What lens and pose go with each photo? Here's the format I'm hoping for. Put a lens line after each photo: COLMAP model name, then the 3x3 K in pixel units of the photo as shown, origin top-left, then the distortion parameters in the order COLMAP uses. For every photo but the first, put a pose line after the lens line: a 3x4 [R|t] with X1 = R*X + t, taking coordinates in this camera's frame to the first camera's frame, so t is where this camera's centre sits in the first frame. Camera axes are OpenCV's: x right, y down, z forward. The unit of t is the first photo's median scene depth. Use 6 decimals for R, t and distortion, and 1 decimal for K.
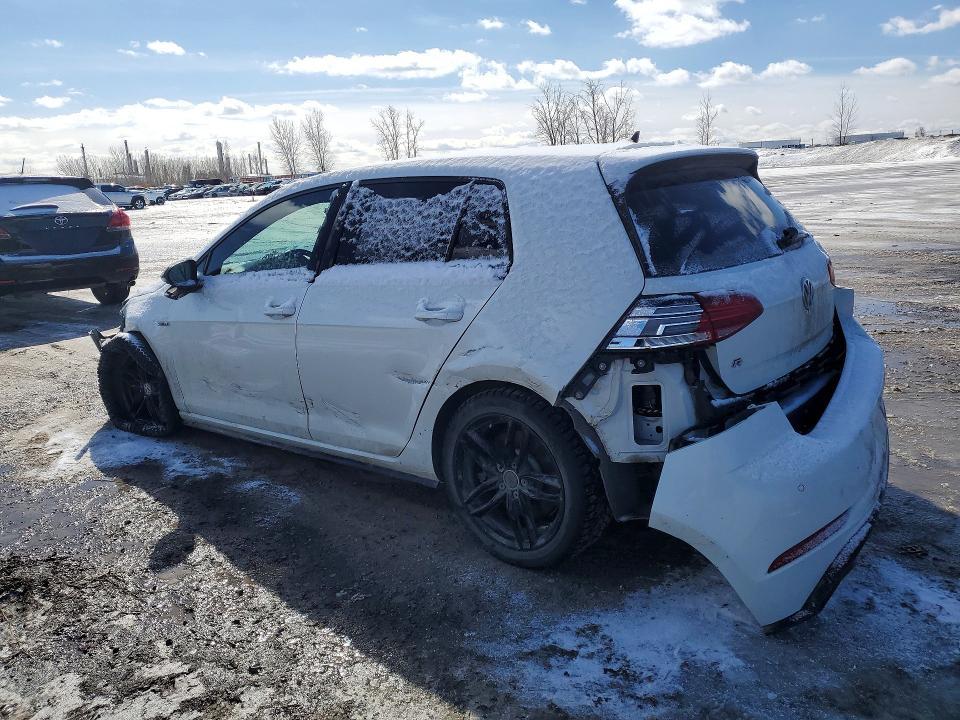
lens RADIAL K [[750.9, 0, 478.7], [0, 750.9, 340.1], [0, 0, 1]] dist [-0.000558, 0.057186]
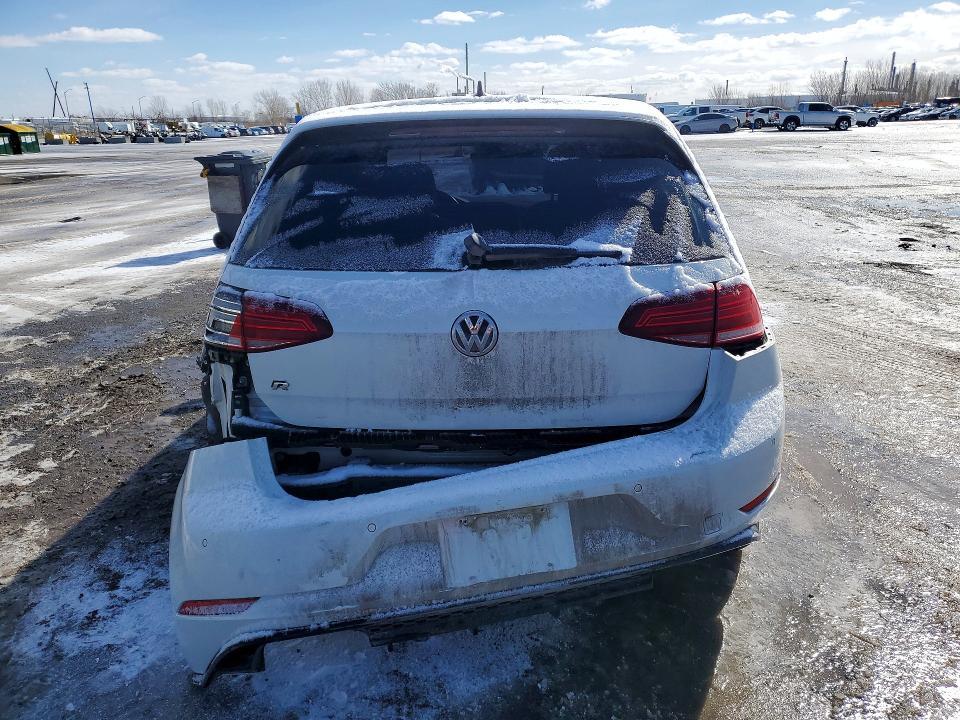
lens RADIAL K [[747.6, 0, 480.0], [0, 747.6, 360.0], [0, 0, 1]] dist [0.074103, -0.056574]
pose [[0.628044, 0.275597, -0.727741, 1.087126], [-0.183770, 0.961262, 0.205437, -0.208940], [0.756167, 0.004713, 0.654362, 0.631516]]
